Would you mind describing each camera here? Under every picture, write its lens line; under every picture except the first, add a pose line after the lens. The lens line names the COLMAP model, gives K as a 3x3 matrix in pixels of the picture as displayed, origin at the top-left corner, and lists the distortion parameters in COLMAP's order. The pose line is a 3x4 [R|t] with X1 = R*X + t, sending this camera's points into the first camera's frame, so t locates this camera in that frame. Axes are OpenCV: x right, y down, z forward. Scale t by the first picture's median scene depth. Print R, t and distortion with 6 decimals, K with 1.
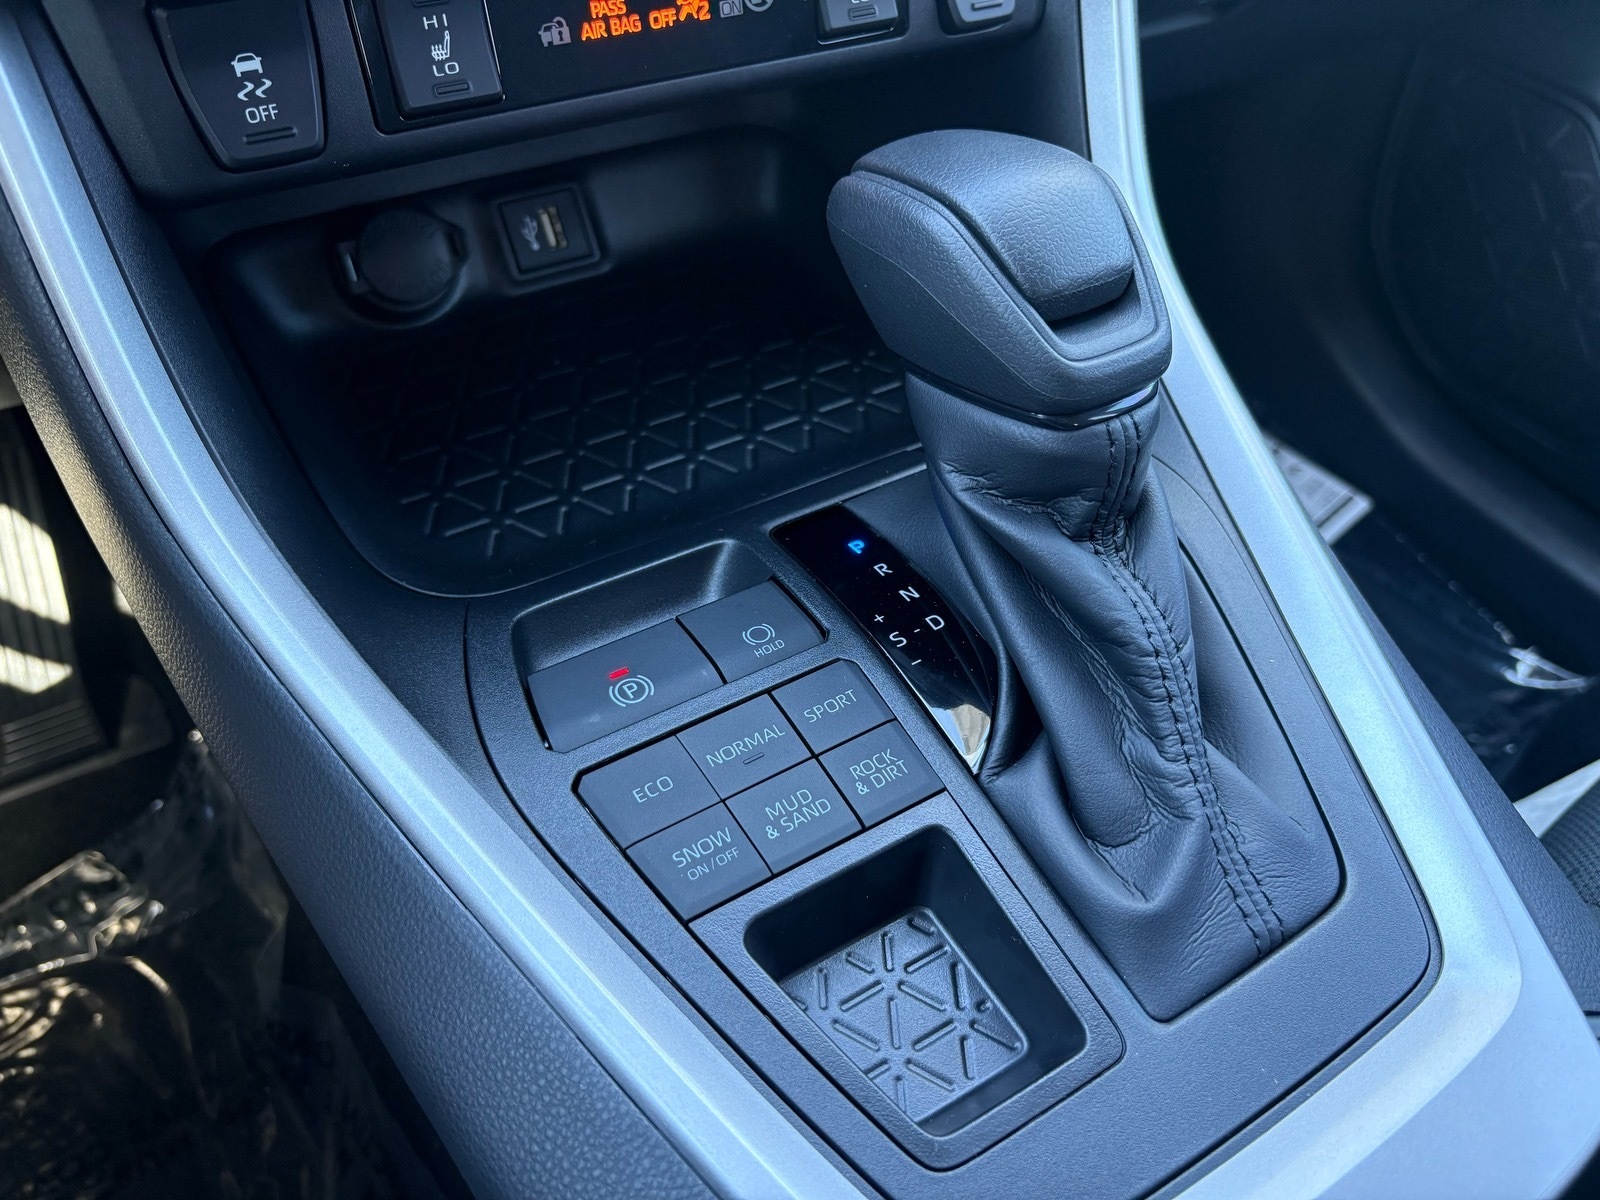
lens RADIAL K [[1241.5, 0, 810.8], [0, 1241.5, 604.1], [0, 0, 1]] dist [0.019749, -0.049303]
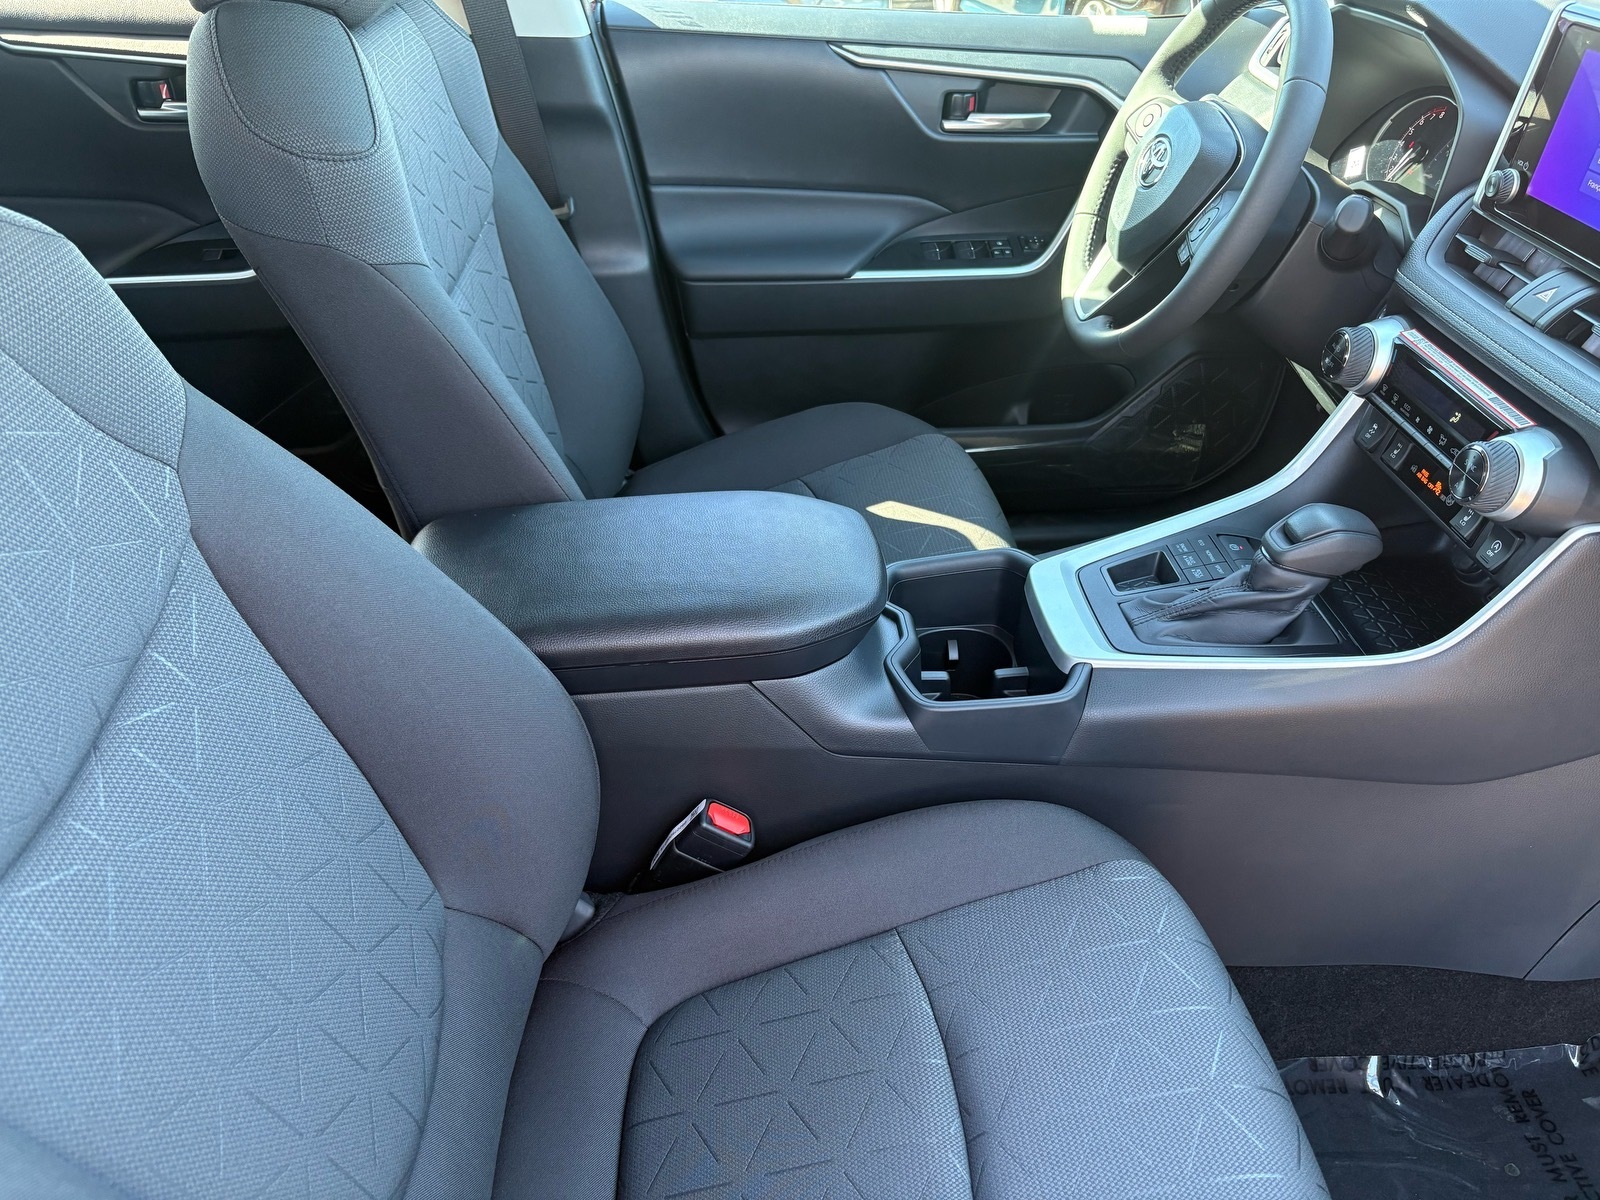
lens RADIAL K [[1241.5, 0, 810.8], [0, 1241.5, 604.1], [0, 0, 1]] dist [0.019749, -0.049303]
pose [[-0.464994, 0.435536, -0.770771, 3.619045], [-0.657700, 0.412851, 0.630068, -1.471290], [0.592631, 0.799914, 0.094479, -0.011663]]
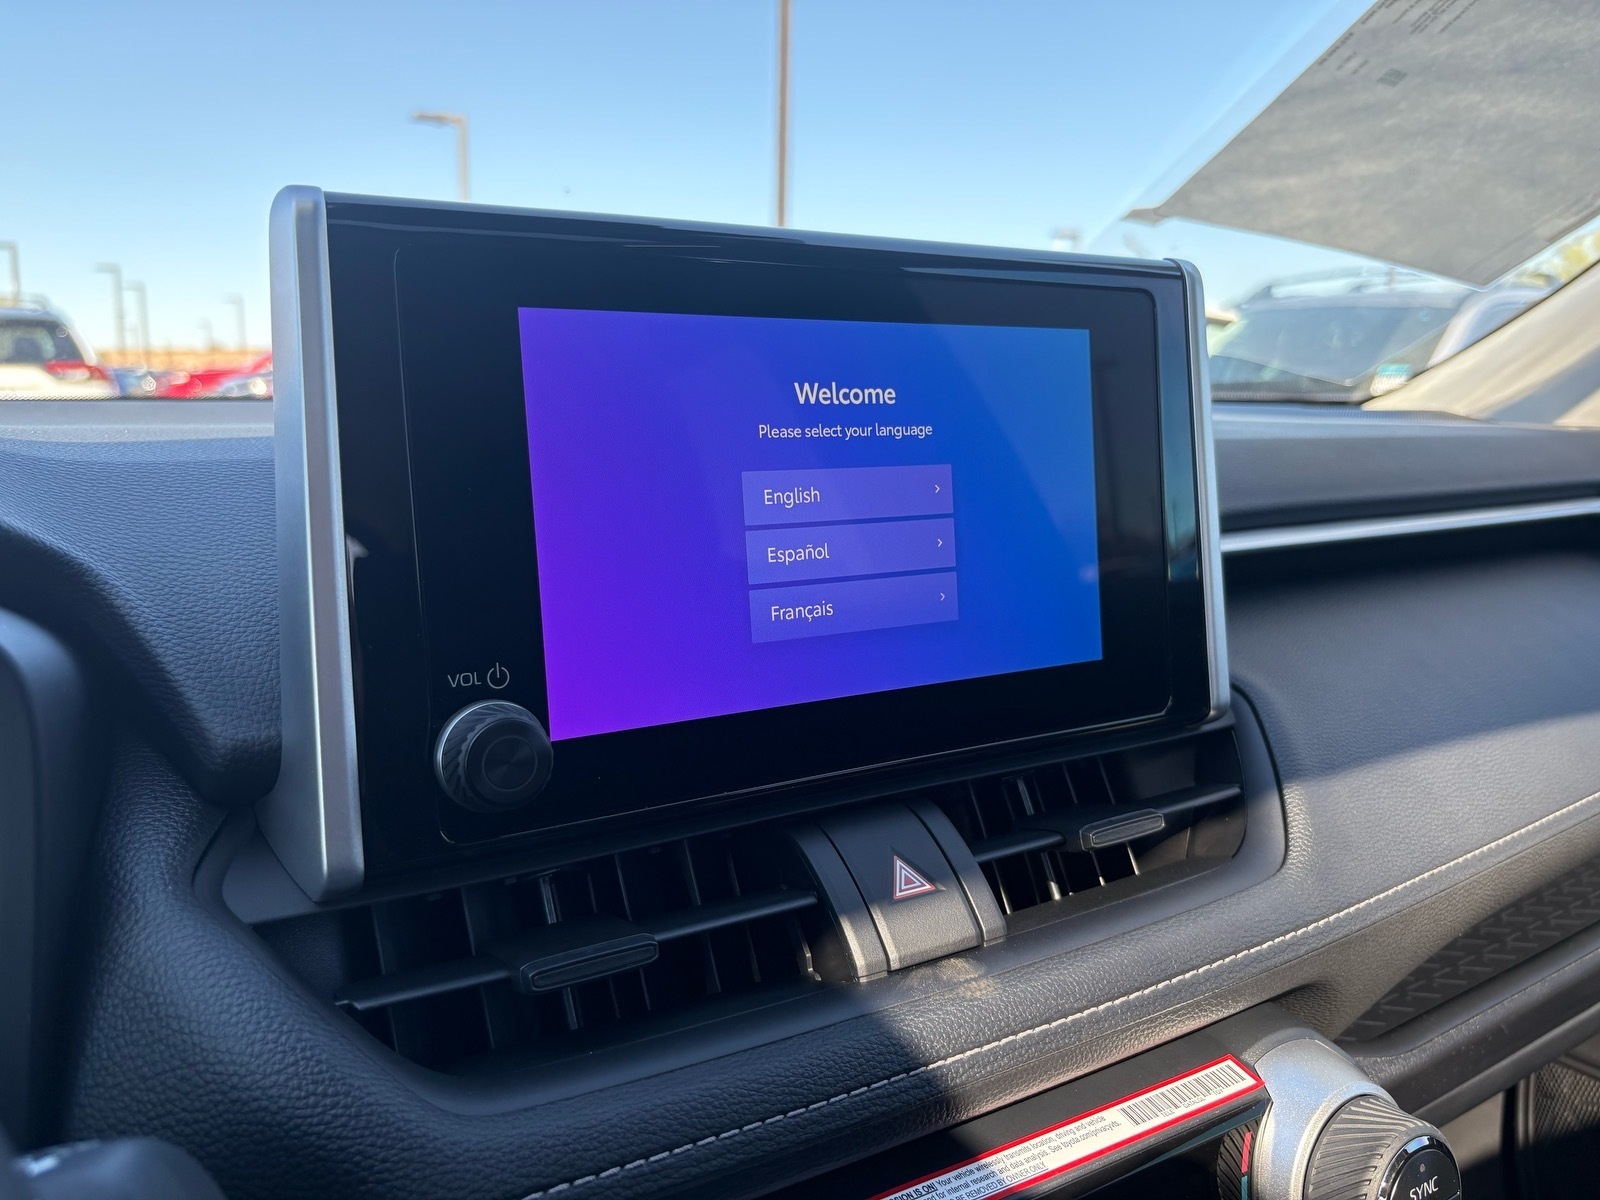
lens RADIAL K [[1241.5, 0, 810.8], [0, 1241.5, 604.1], [0, 0, 1]] dist [0.019749, -0.049303]
pose [[0.997067, -0.070612, -0.029520, -0.218004], [0.039196, 0.802407, -0.595488, -0.501183], [0.065736, 0.592585, 0.802821, -0.376218]]
